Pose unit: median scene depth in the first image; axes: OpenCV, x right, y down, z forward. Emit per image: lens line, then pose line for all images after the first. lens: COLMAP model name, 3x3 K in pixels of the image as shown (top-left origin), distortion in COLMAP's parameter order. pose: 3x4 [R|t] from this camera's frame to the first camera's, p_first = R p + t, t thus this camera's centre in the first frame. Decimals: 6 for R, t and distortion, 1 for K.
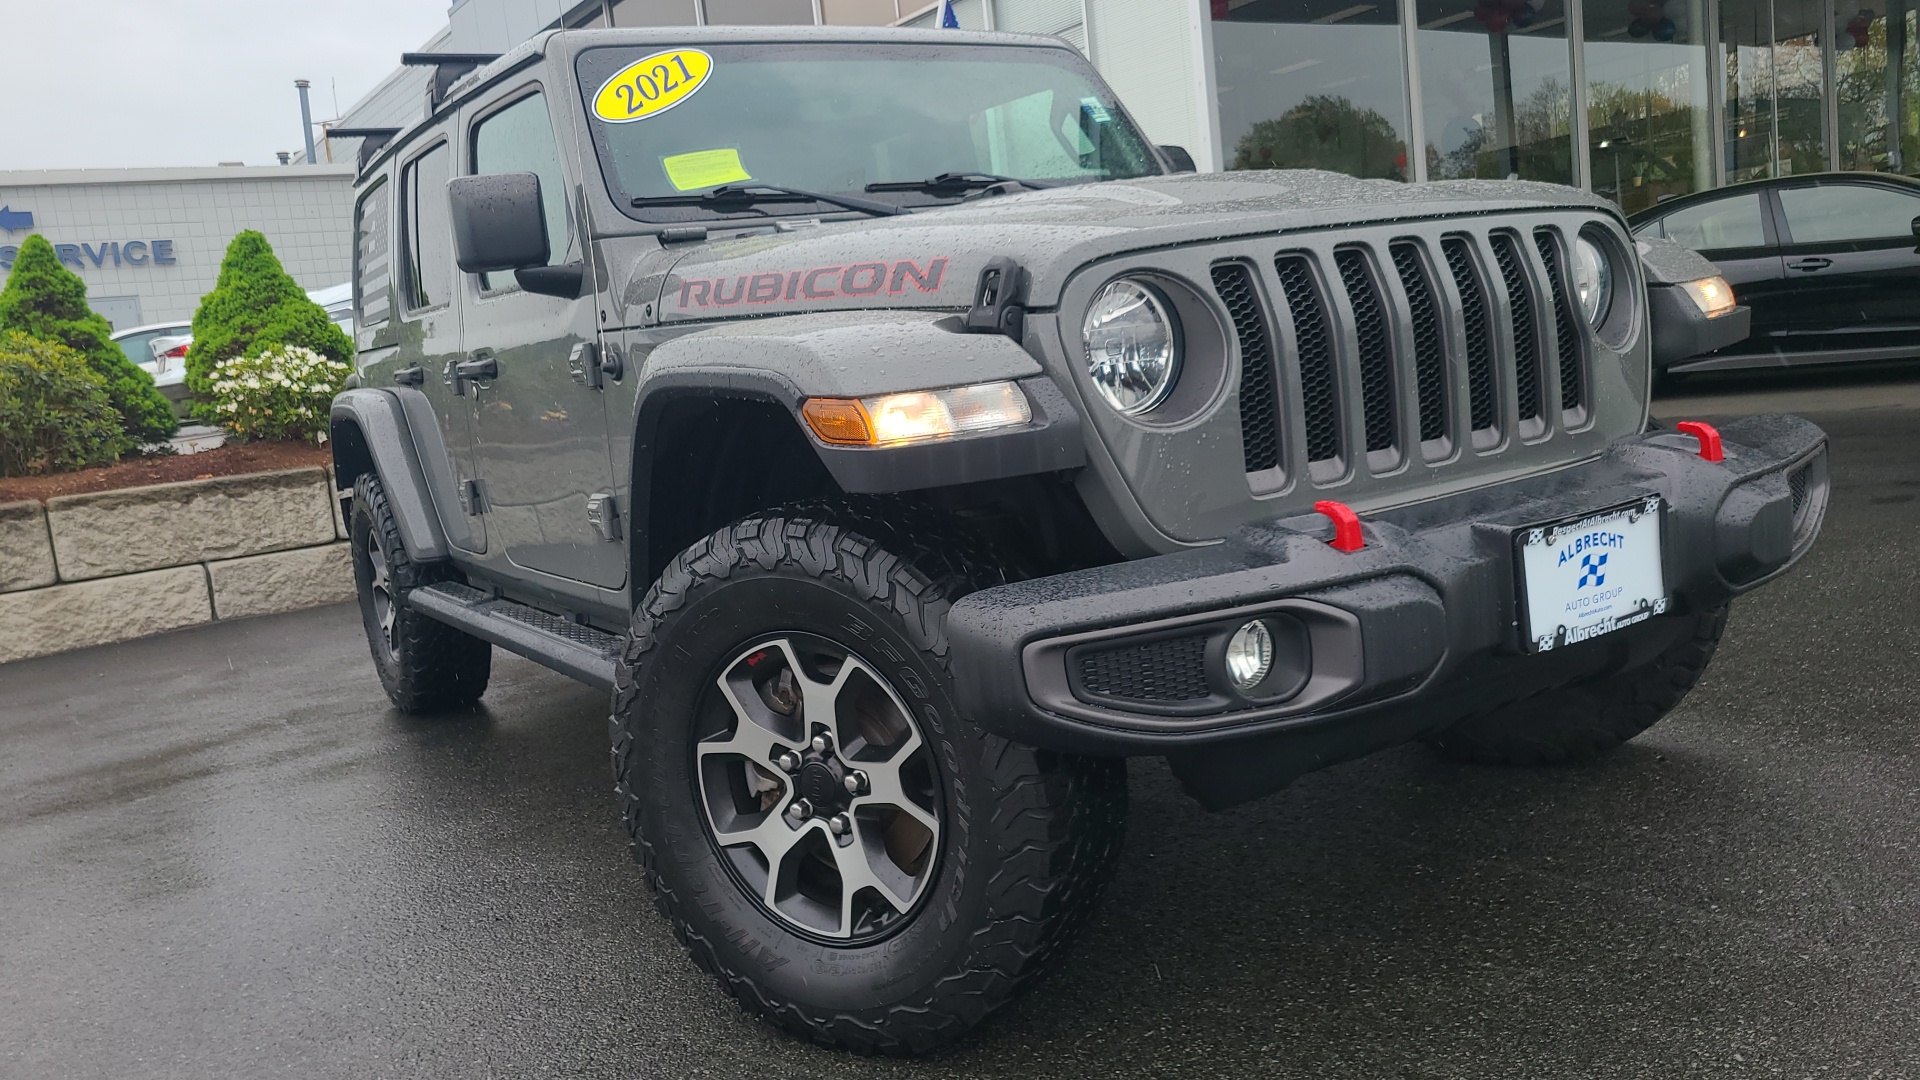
lens RADIAL K [[1457.8, 0, 931.1], [0, 1457.8, 560.3], [0, 0, 1]] dist [0.032009, -0.004241]
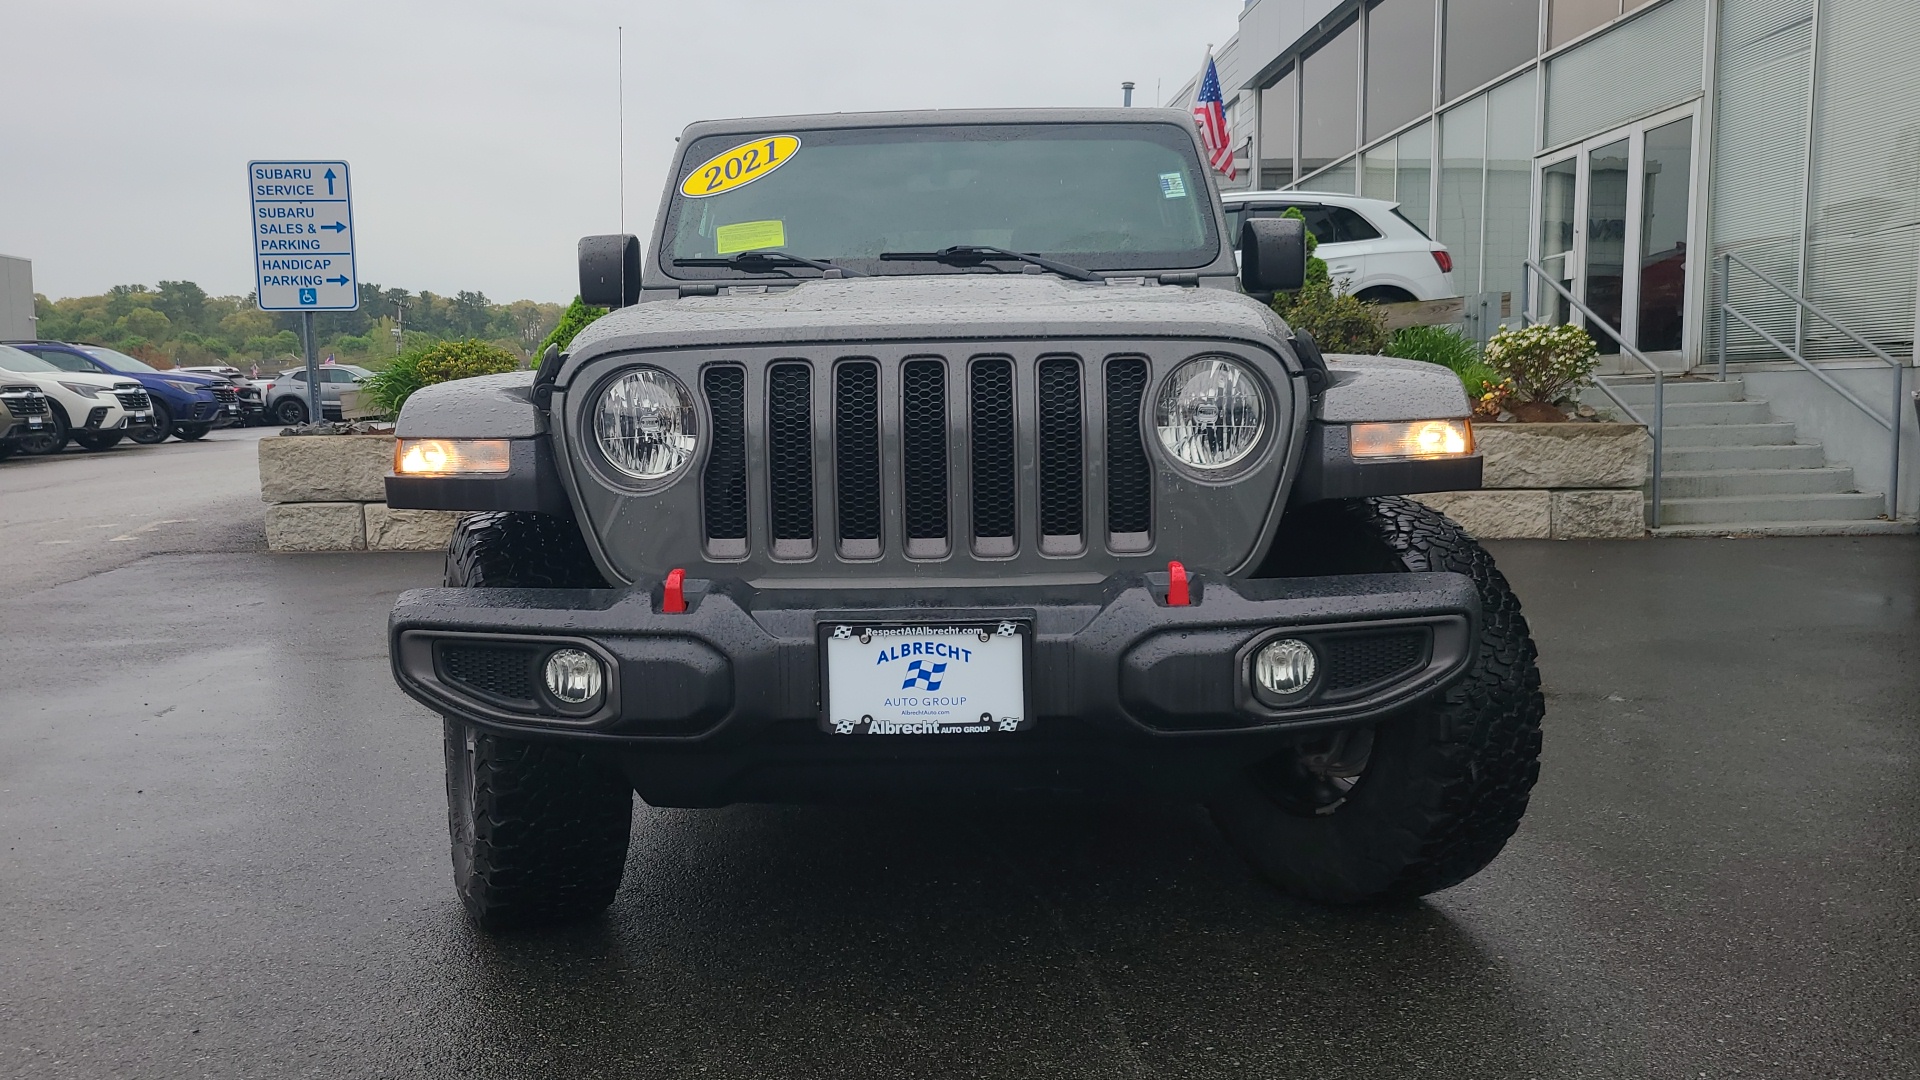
lens RADIAL K [[1457.8, 0, 926.7], [0, 1457.8, 552.0], [0, 0, 1]] dist [0.032009, -0.004241]
pose [[0.831325, 0.162403, -0.531530, 1.013718], [-0.159534, 0.985838, 0.051696, -0.140435], [0.532398, 0.041821, 0.845461, 0.073192]]
